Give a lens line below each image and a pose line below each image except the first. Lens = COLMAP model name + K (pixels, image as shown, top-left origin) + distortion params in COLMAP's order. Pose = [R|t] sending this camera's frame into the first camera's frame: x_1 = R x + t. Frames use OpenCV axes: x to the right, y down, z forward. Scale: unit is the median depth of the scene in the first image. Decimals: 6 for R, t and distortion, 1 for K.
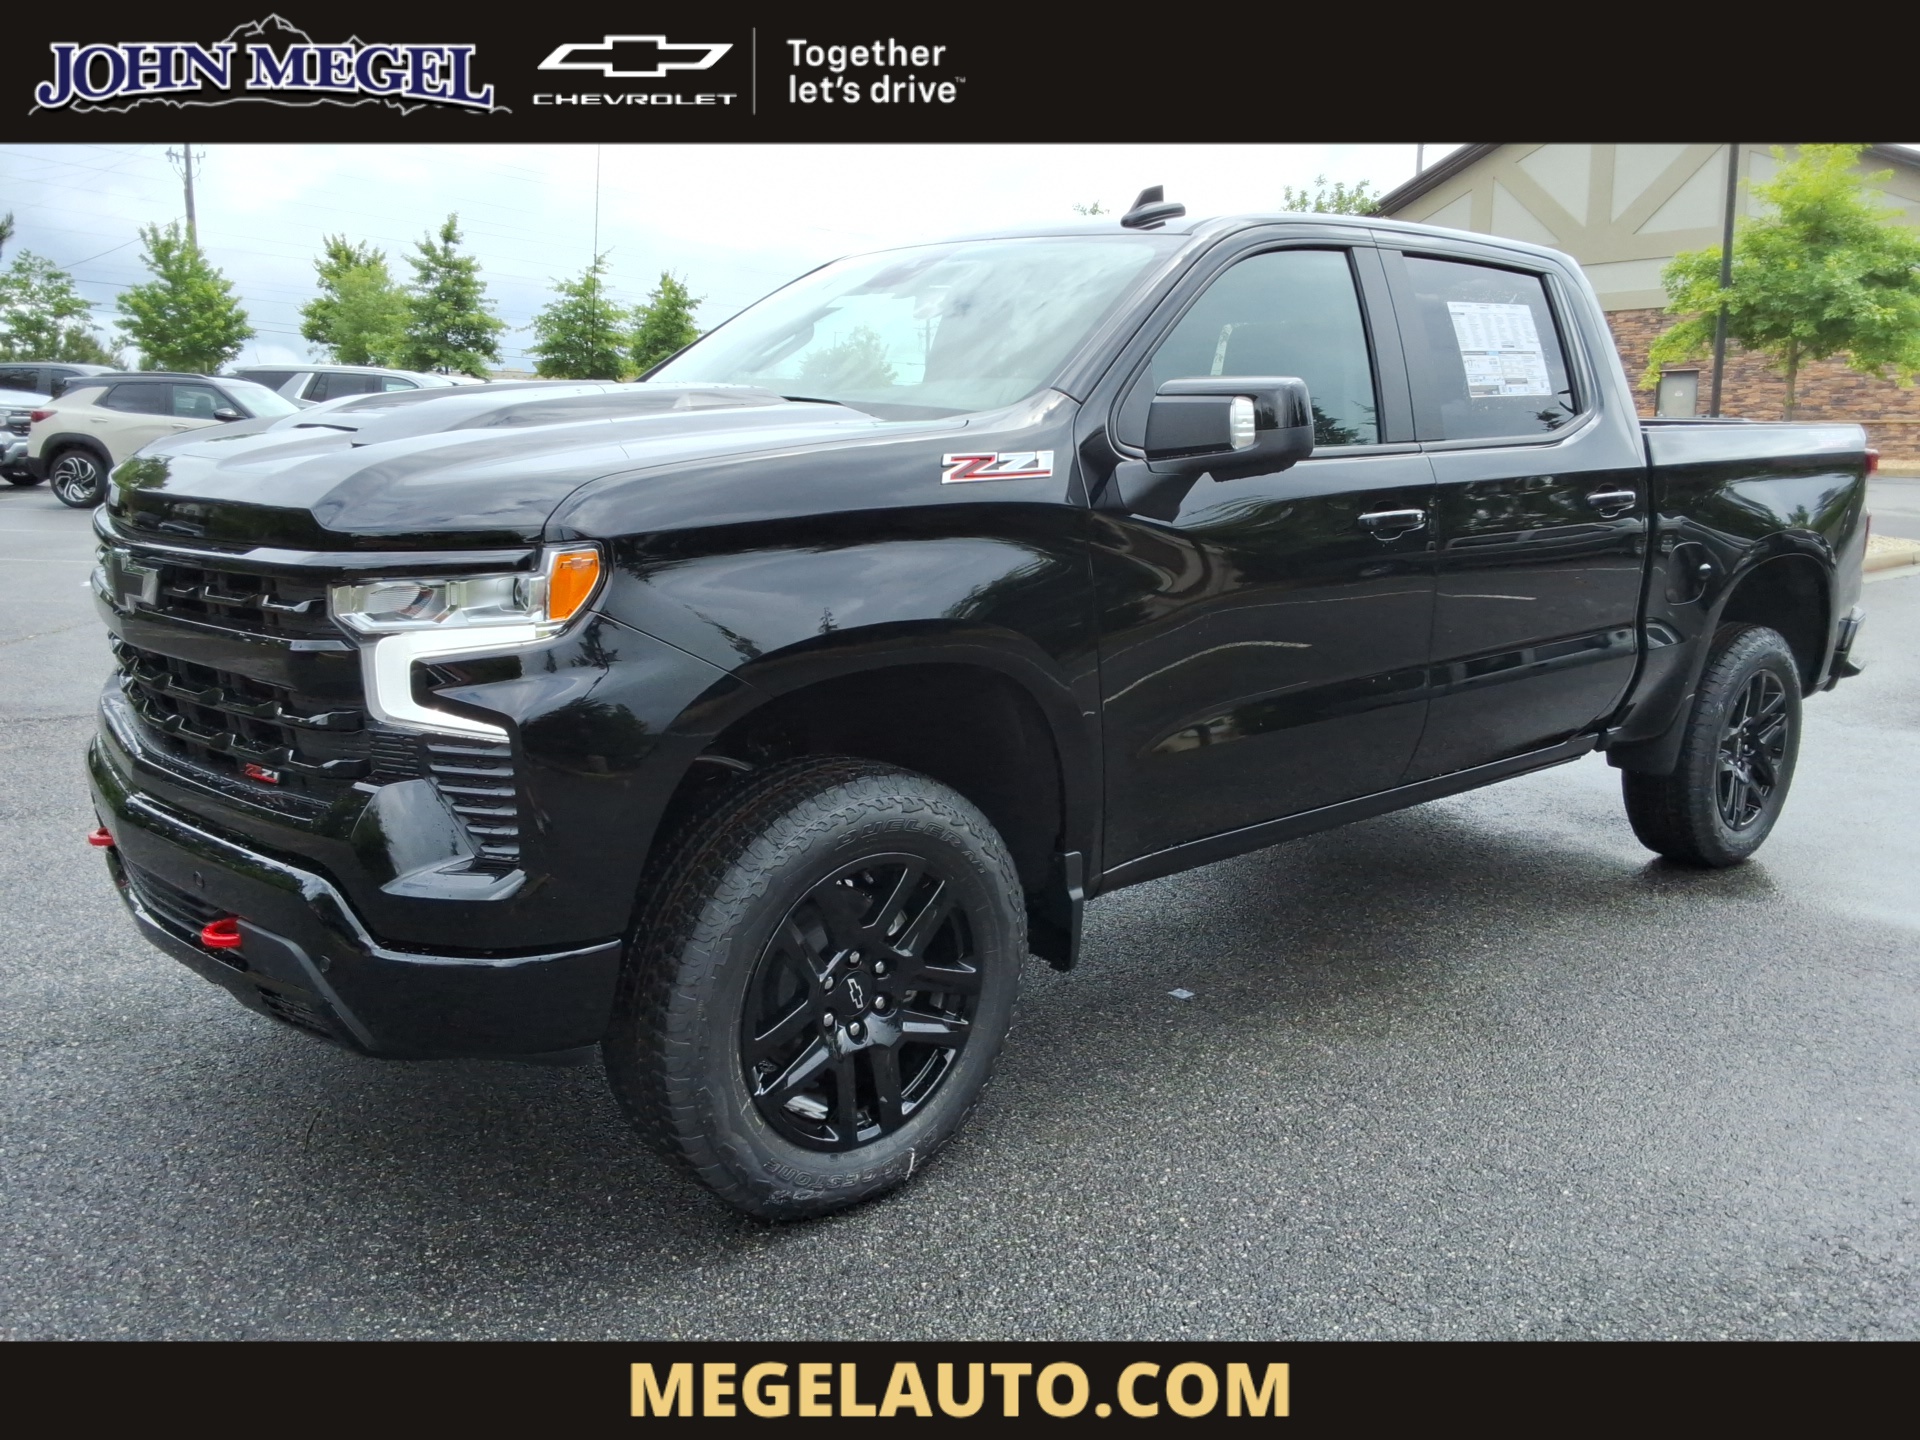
lens RADIAL K [[1558.7, 0, 971.2], [0, 1558.7, 708.7], [0, 0, 1]] dist [0.100369, -0.152292]
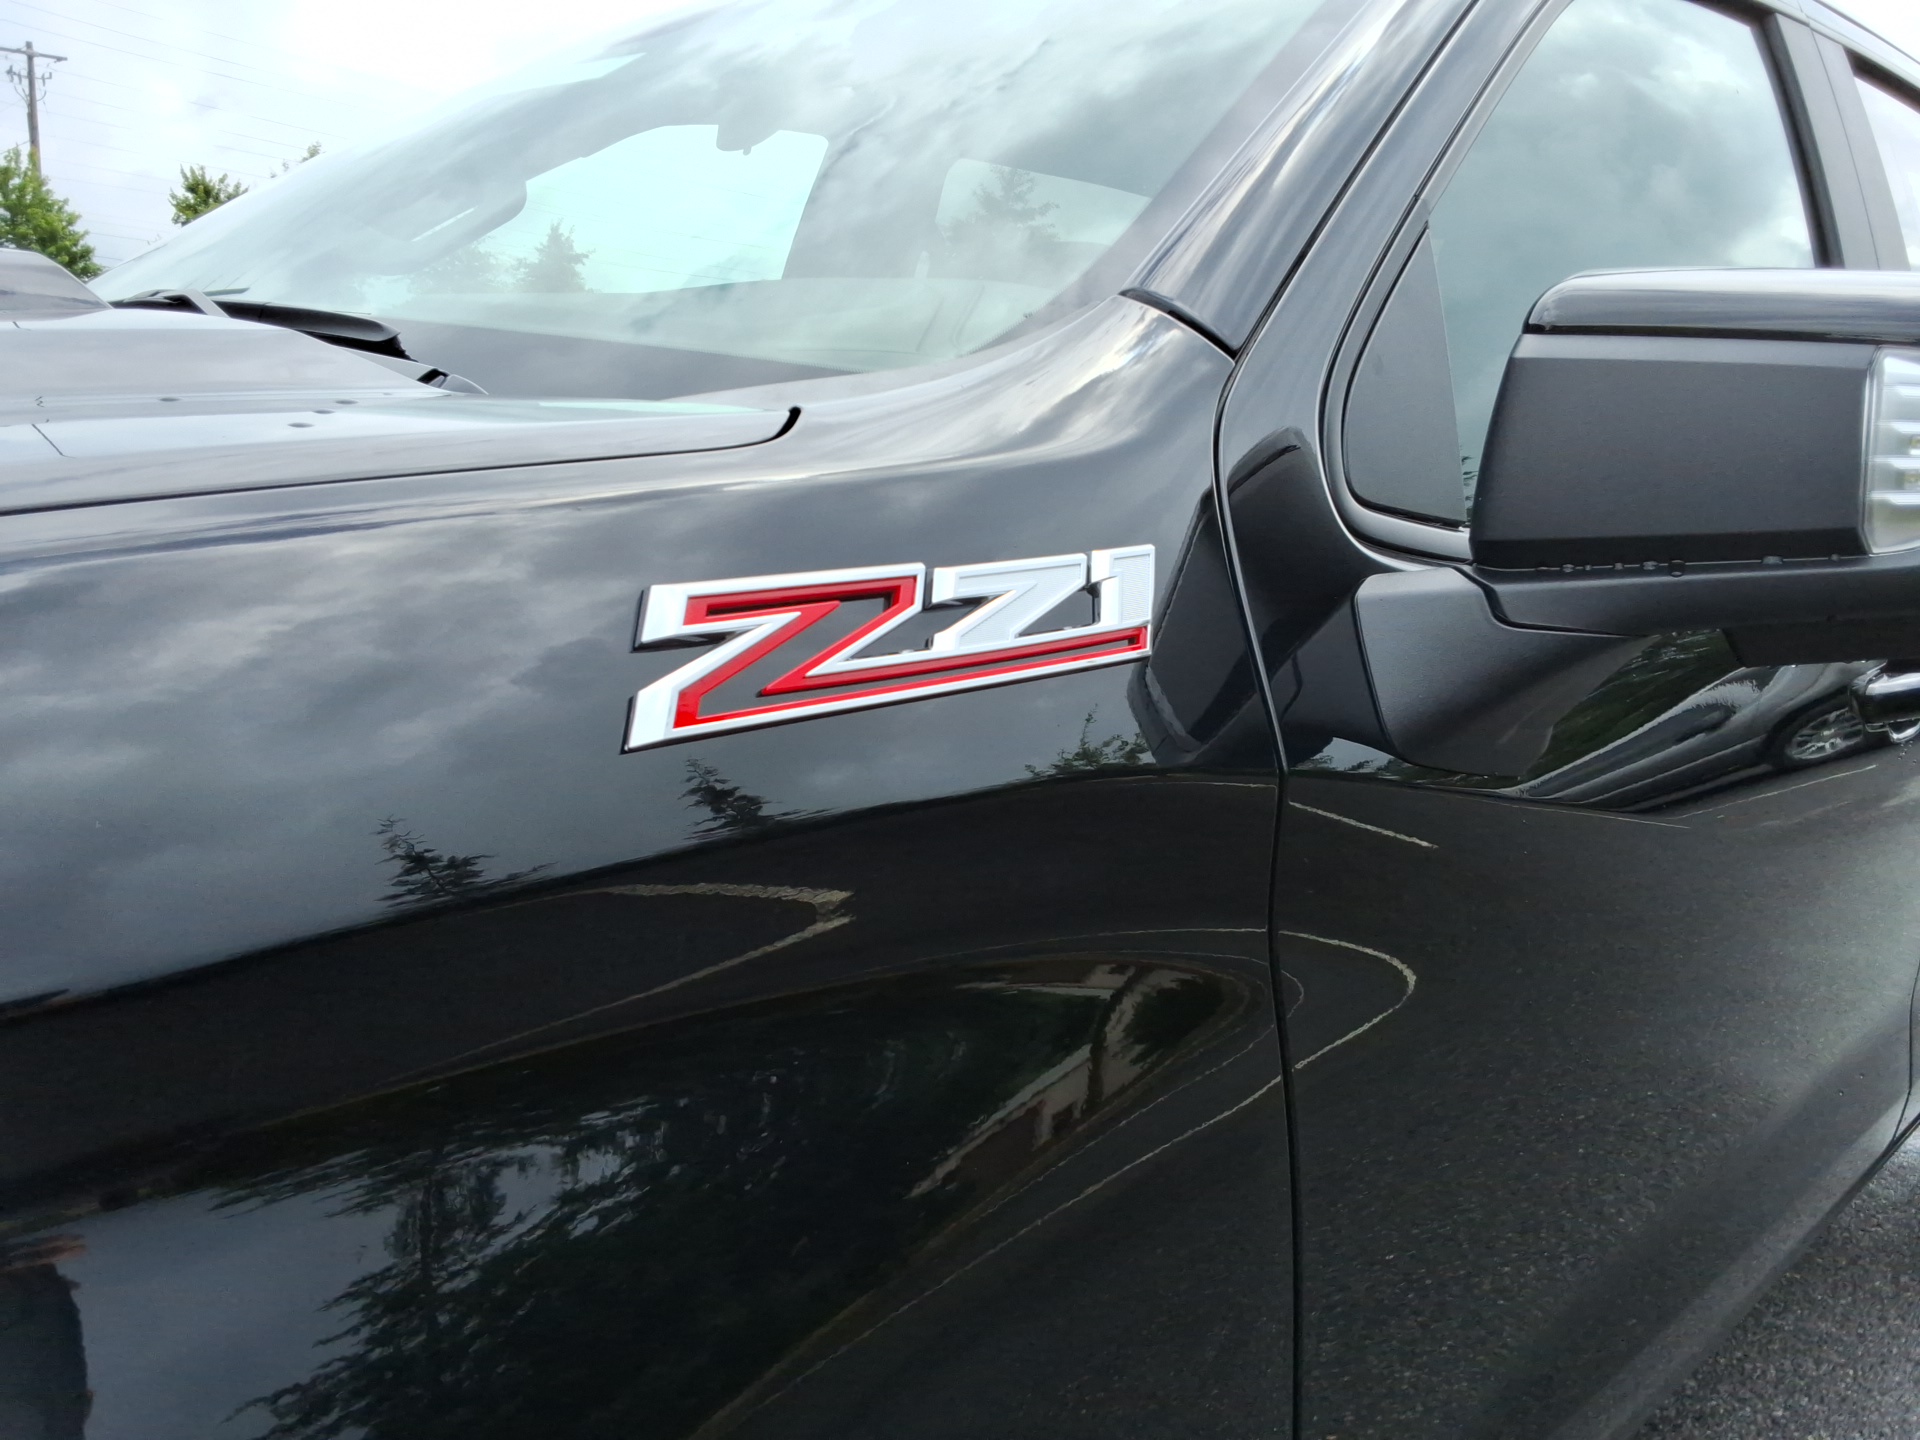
lens RADIAL K [[1558.7, 0, 971.2], [0, 1558.7, 724.2], [0, 0, 1]] dist [0.100369, -0.152292]
pose [[0.997787, 0.021235, 0.063011, 0.005291], [-0.022848, 0.999427, 0.024993, -0.078401], [-0.062444, -0.026377, 0.997700, 0.418151]]
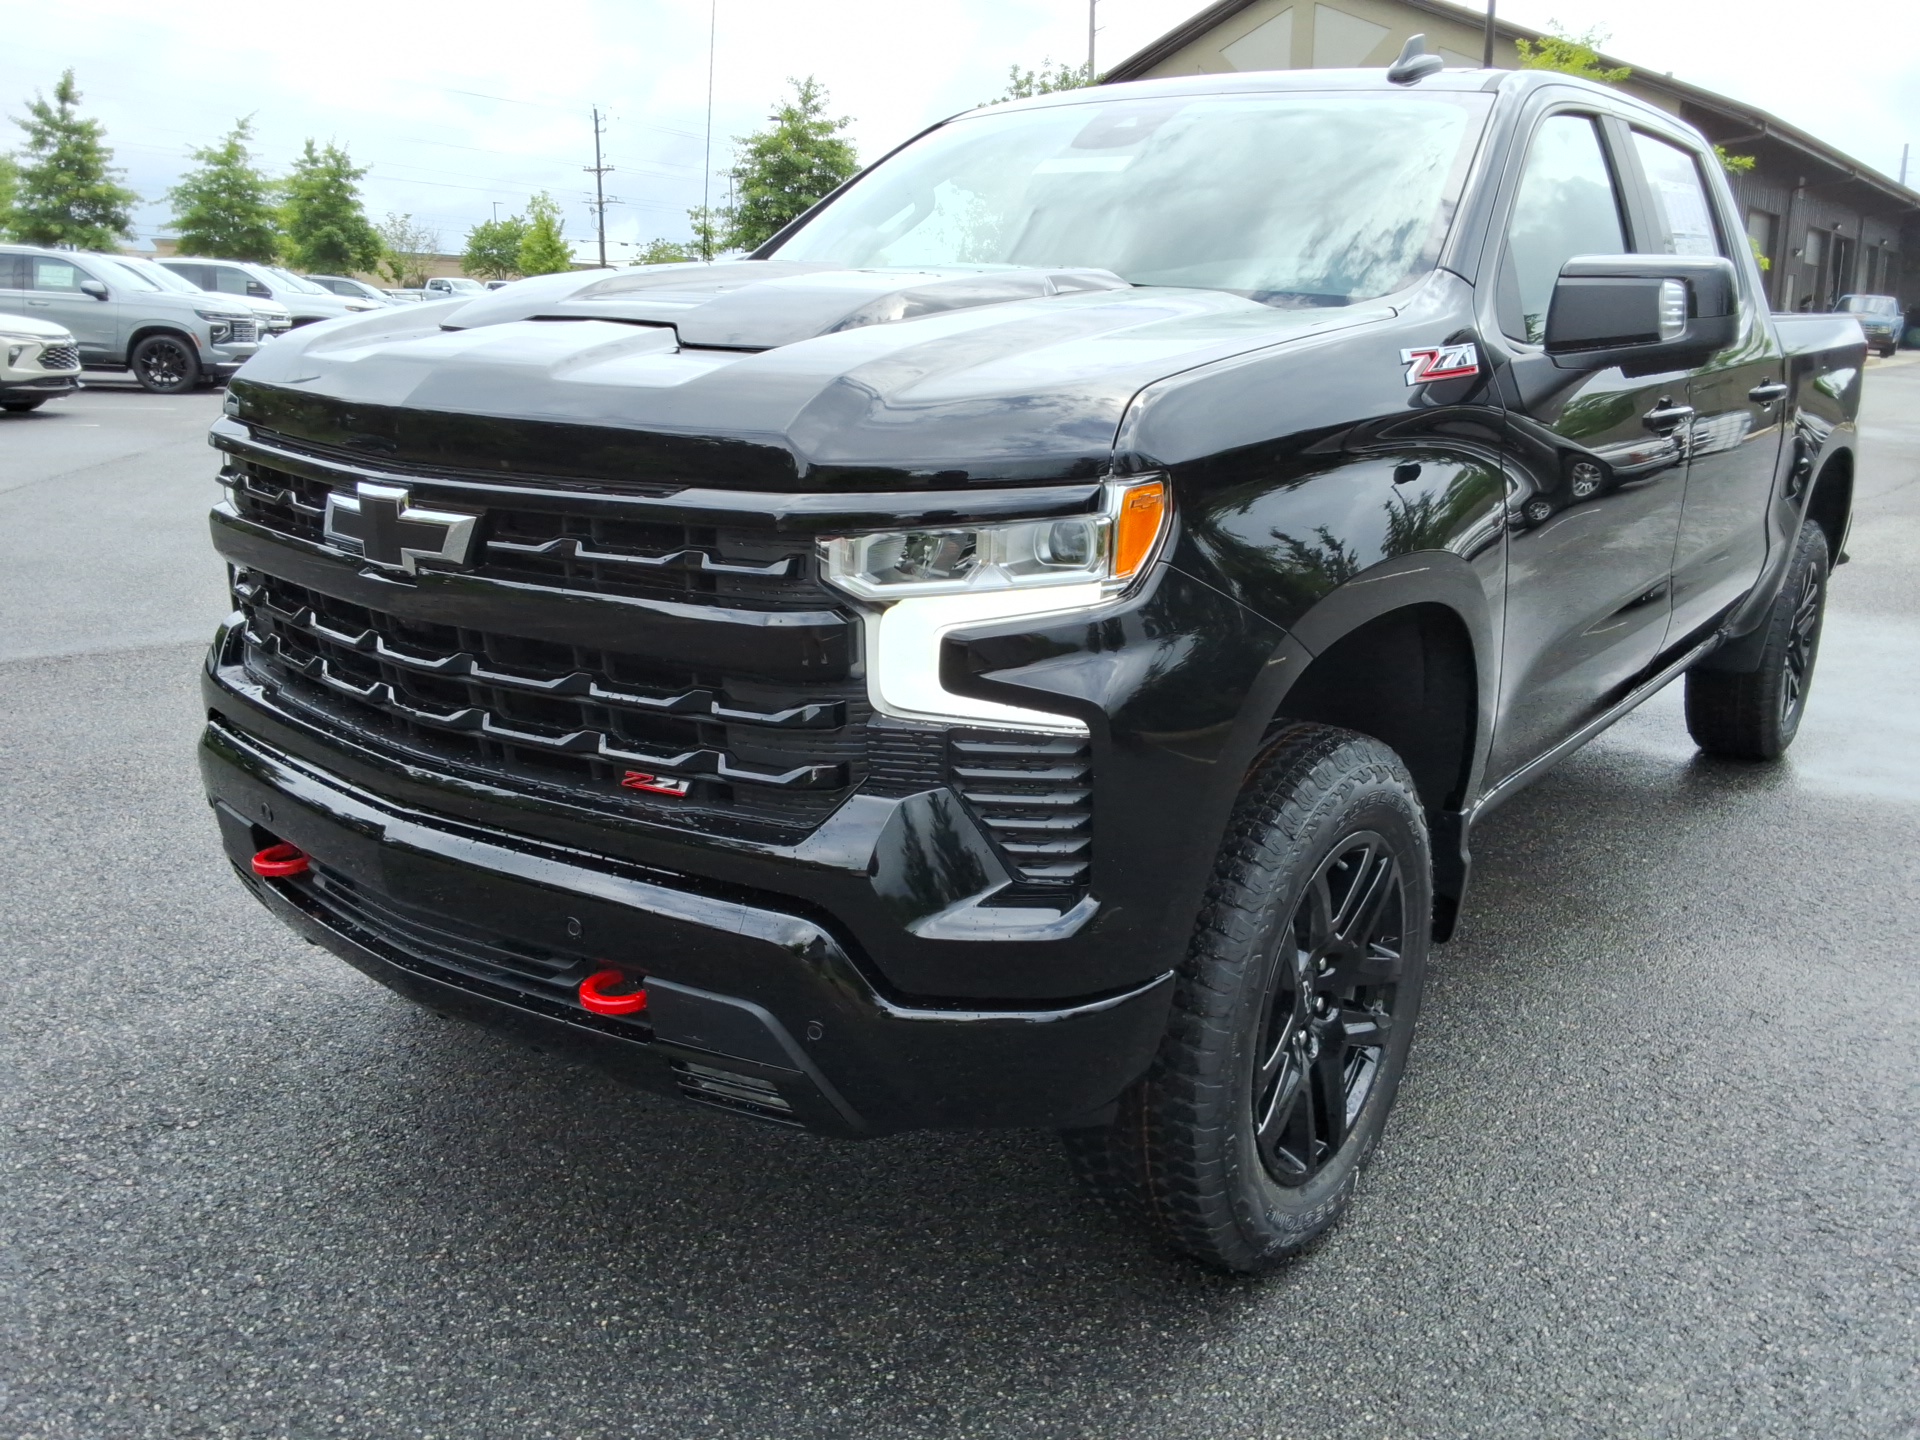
lens RADIAL K [[1558.7, 0, 976.5], [0, 1558.7, 711.5], [0, 0, 1]] dist [0.100369, -0.152292]
pose [[0.979207, -0.049191, 0.196809, -0.214011], [0.035376, 0.996696, 0.073109, -0.020948], [-0.199755, -0.064627, 0.977712, 0.113369]]
